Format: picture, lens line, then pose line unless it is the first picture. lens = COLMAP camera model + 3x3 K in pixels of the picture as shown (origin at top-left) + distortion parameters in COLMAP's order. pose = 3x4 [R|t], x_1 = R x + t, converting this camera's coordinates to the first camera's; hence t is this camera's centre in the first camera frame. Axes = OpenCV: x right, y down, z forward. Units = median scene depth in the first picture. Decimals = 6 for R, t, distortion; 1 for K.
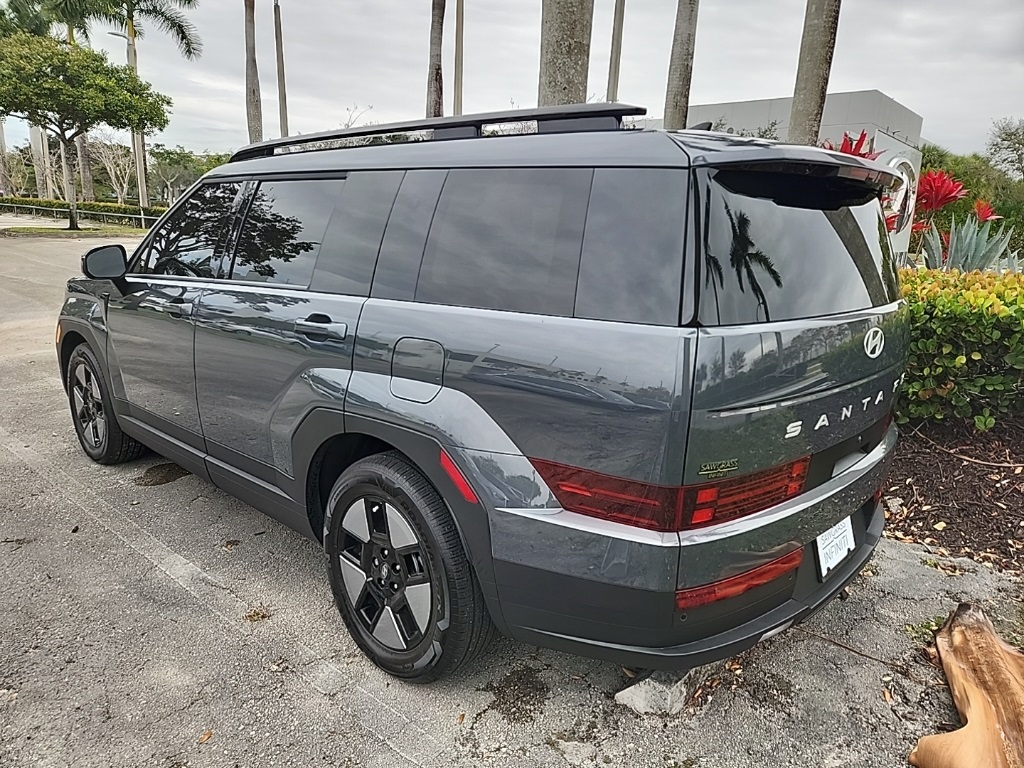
lens RADIAL K [[689.1, 0, 512.0], [0, 689.1, 384.0], [0, 0, 1]] dist [0.076461, -0.061037]
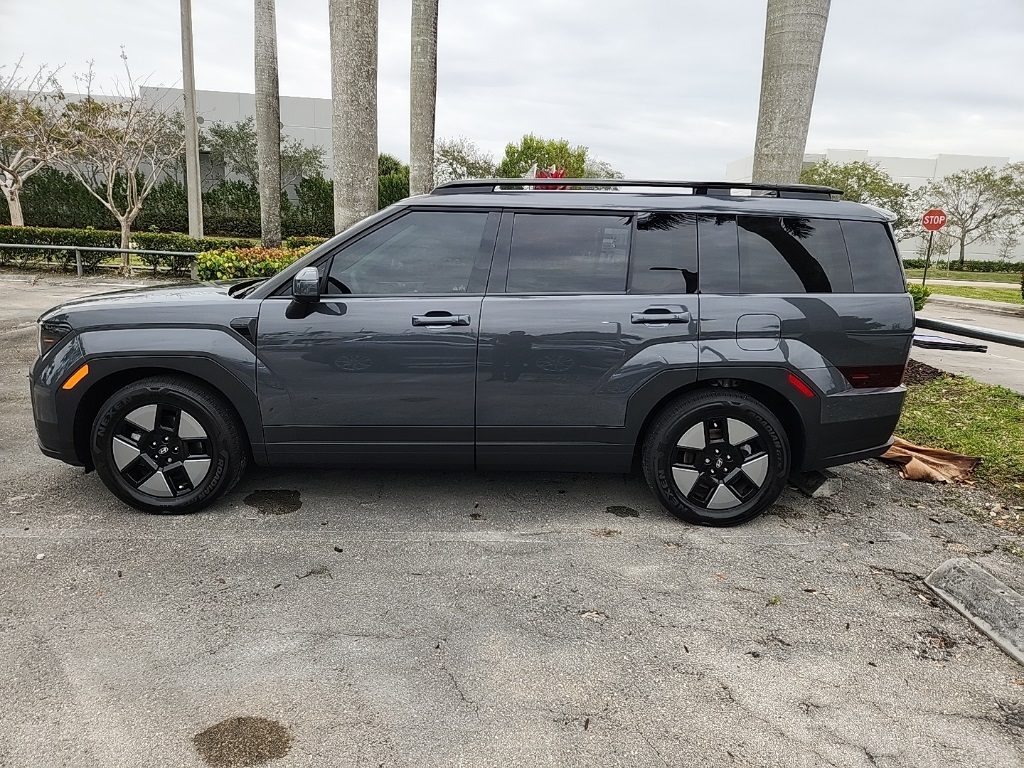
lens RADIAL K [[689.1, 0, 512.0], [0, 689.1, 384.0], [0, 0, 1]] dist [0.076461, -0.061037]
pose [[0.735944, -0.151201, 0.659943, -1.465110], [0.145663, 0.987278, 0.063759, -0.076546], [-0.661188, 0.049207, 0.748605, 0.102427]]
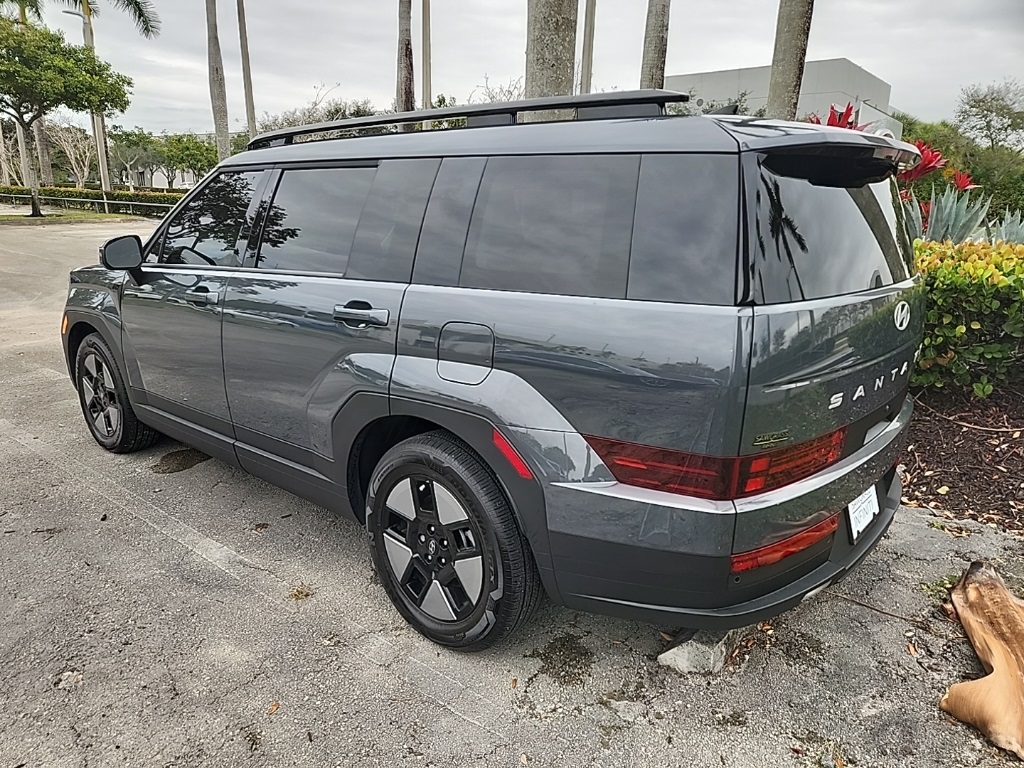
lens RADIAL K [[691.9, 0, 503.3], [0, 691.9, 382.1], [0, 0, 1]] dist [0.083009, -0.068663]
pose [[0.999442, -0.025390, 0.021722, -0.087215], [0.024801, 0.999329, 0.026957, -0.002670], [-0.022392, -0.026404, 0.999401, -0.036342]]
